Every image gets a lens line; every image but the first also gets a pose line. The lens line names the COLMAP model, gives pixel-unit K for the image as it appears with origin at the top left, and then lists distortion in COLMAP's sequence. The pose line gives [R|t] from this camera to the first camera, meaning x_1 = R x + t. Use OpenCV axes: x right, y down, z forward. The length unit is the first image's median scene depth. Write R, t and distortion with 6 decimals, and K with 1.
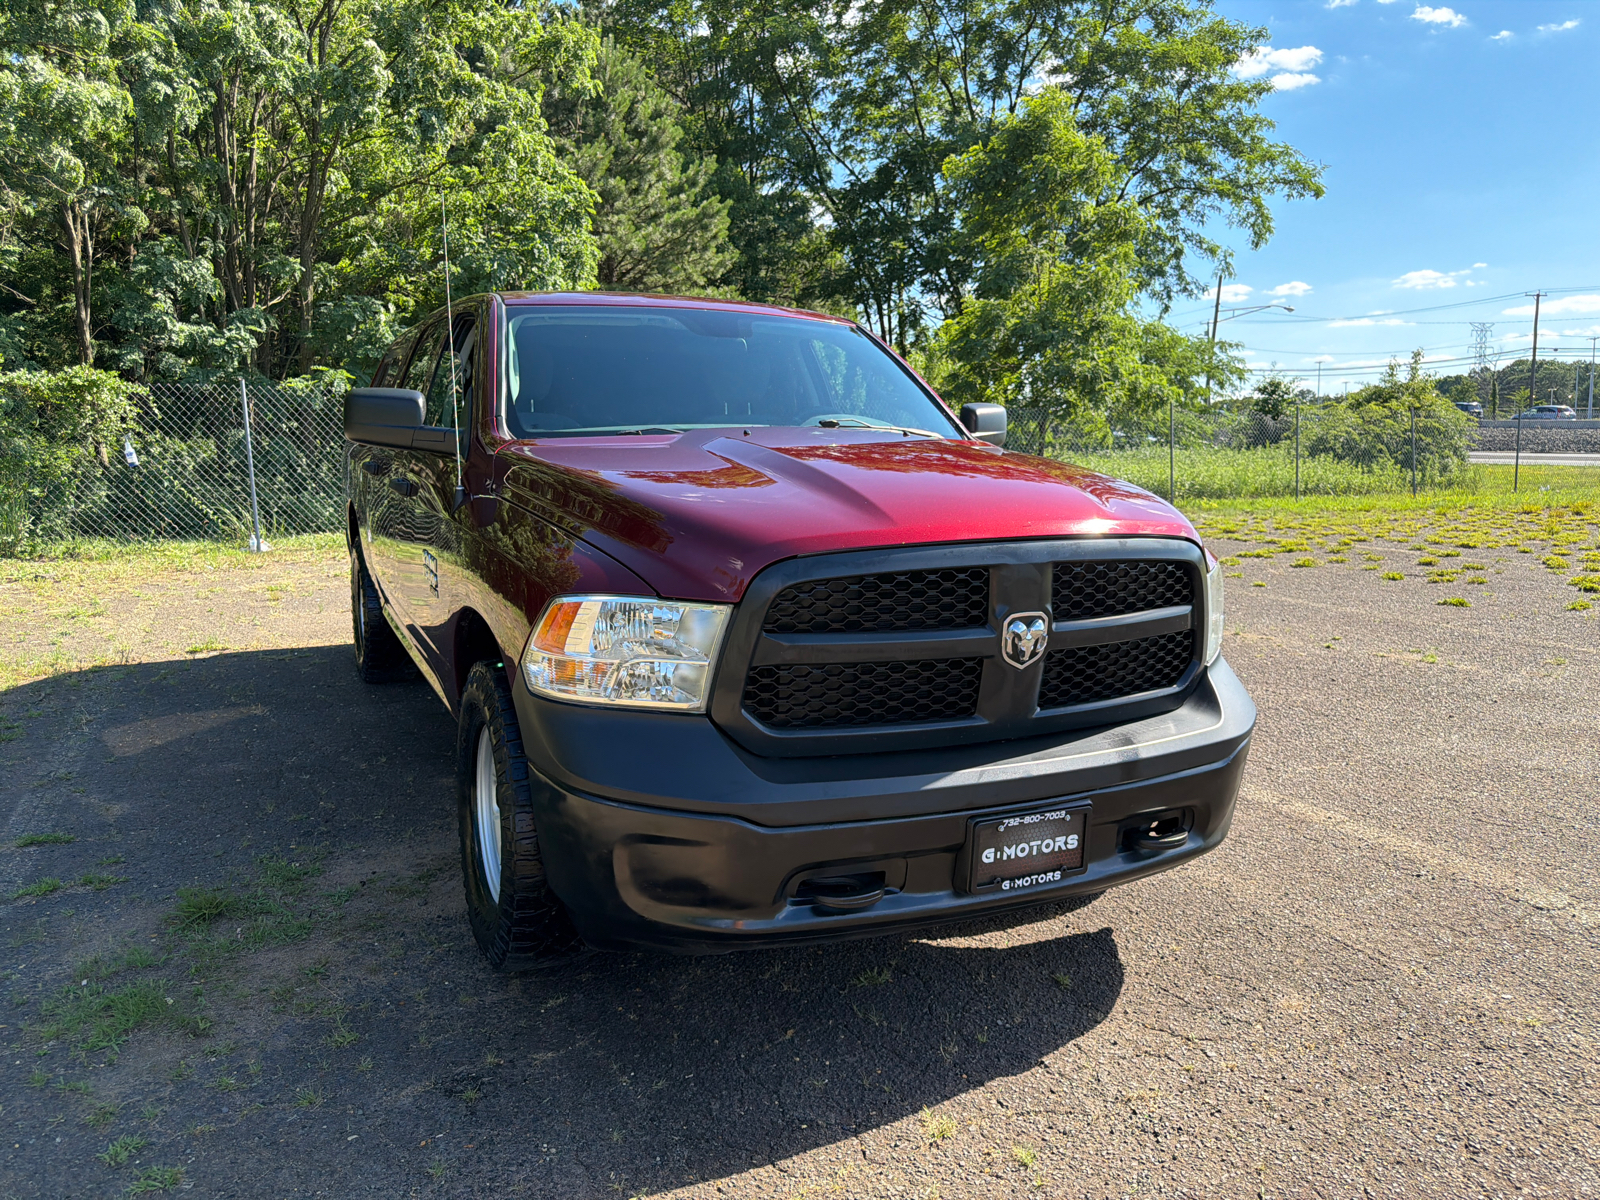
lens RADIAL K [[1153.7, 0, 788.1], [0, 1153.7, 601.7], [0, 0, 1]] dist [0.045237, -0.054679]
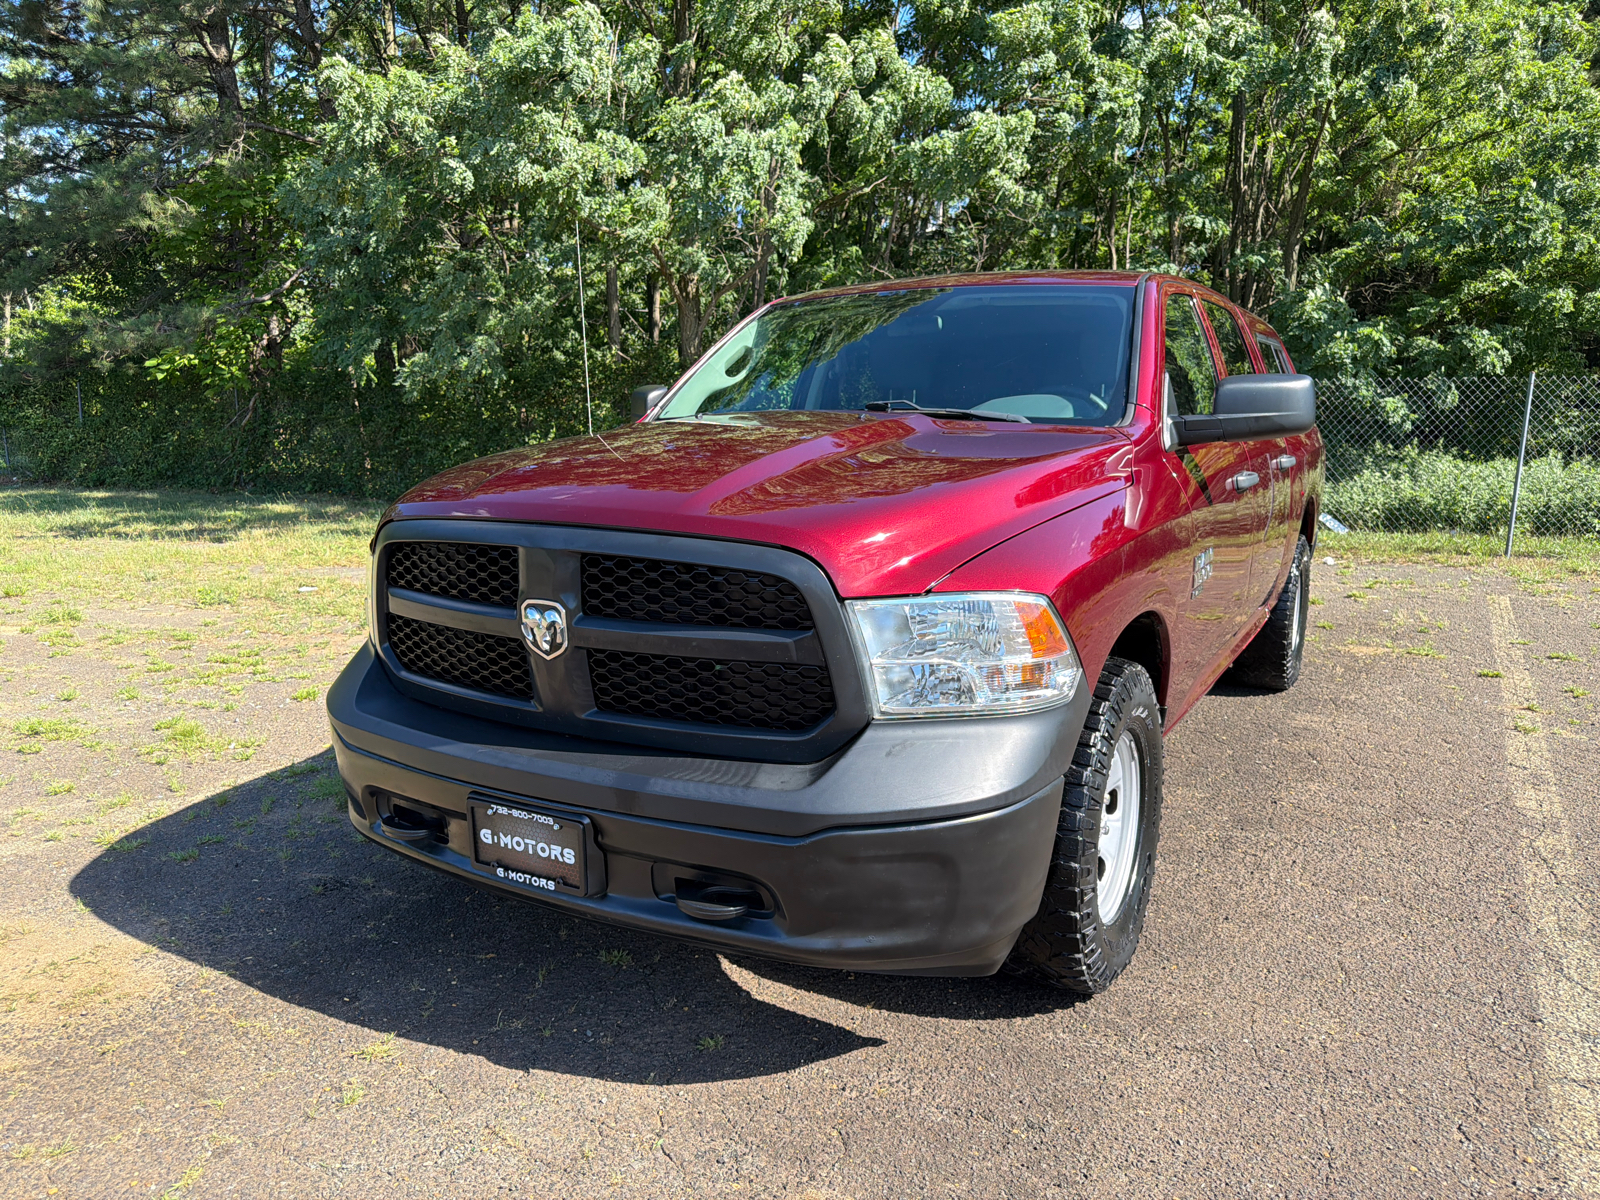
lens RADIAL K [[1153.7, 0, 796.8], [0, 1153.7, 610.2], [0, 0, 1]] dist [0.045237, -0.054679]
pose [[0.574809, 0.134364, -0.807181, 0.828903], [-0.126207, 0.989181, 0.074785, -0.060871], [0.808496, 0.058884, 0.585548, 0.464191]]
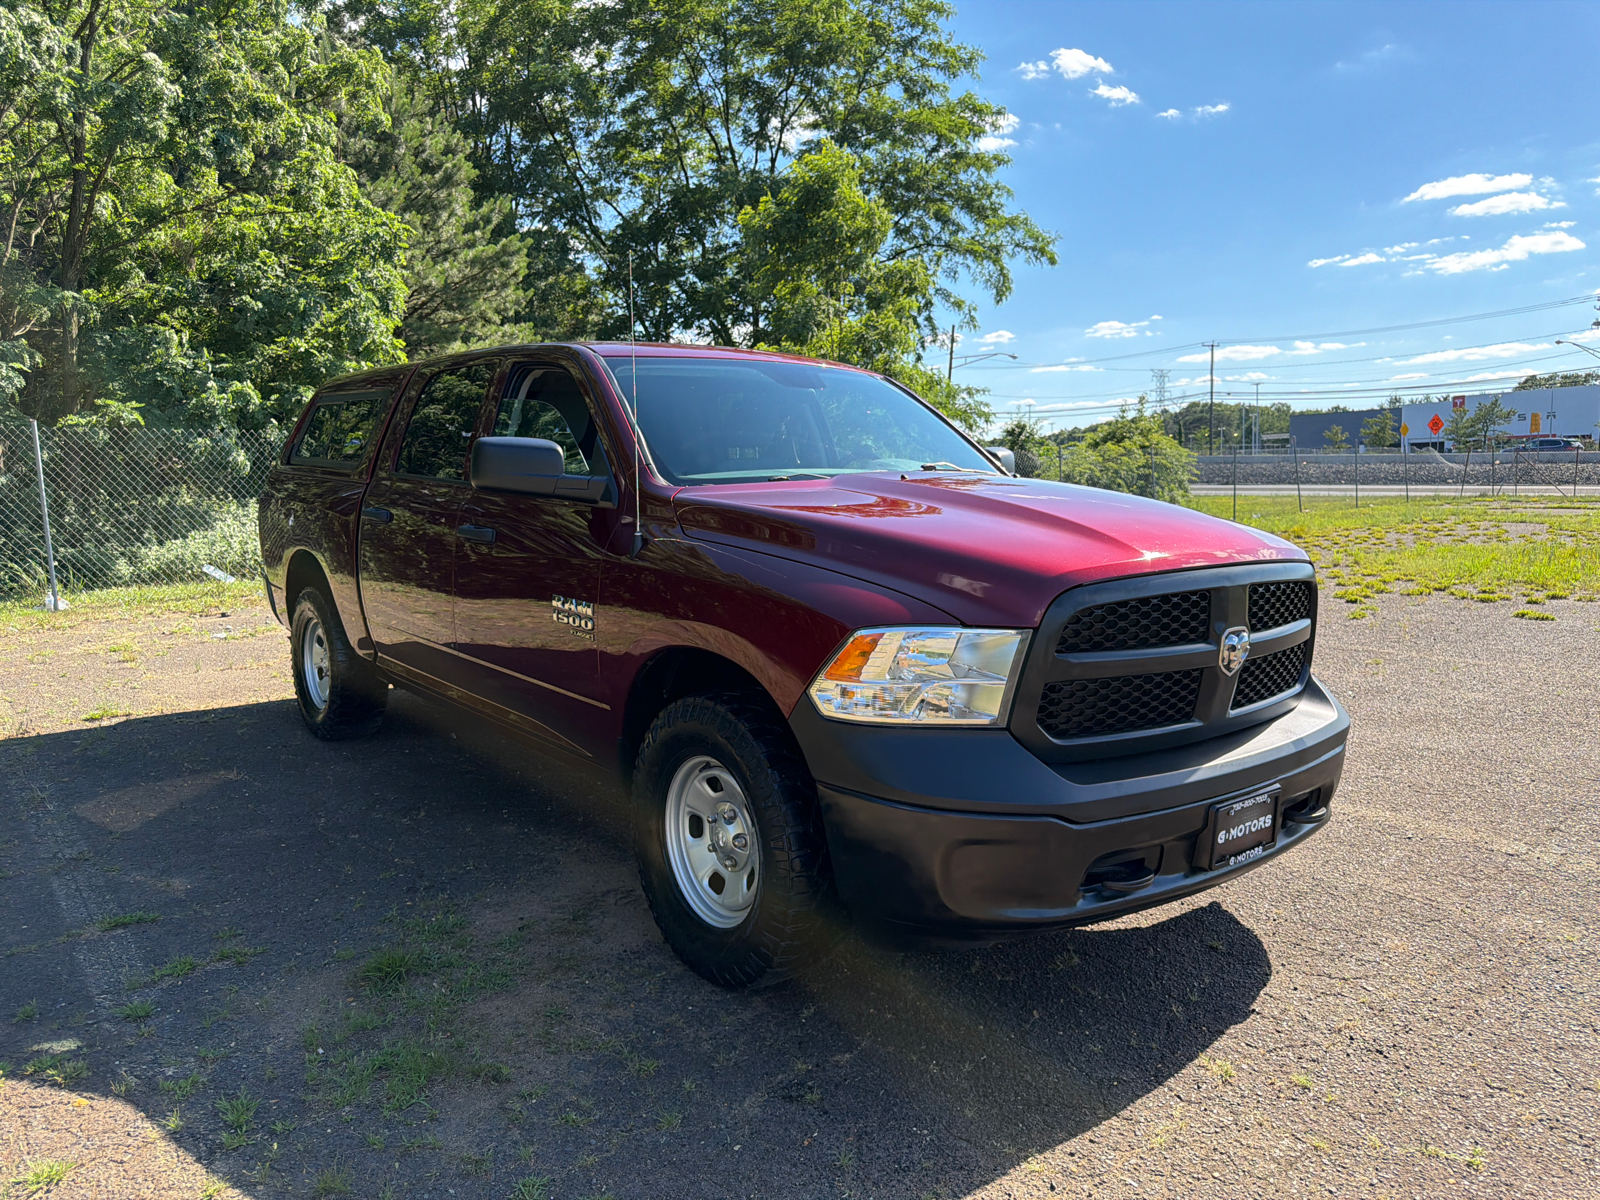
lens RADIAL K [[1153.7, 0, 796.6], [0, 1153.7, 614.3], [0, 0, 1]] dist [0.045237, -0.054679]
pose [[0.972314, -0.036708, 0.230778, -0.379923], [0.041757, 0.998983, -0.017030, -0.002170], [-0.229918, 0.026195, 0.972857, -0.036981]]
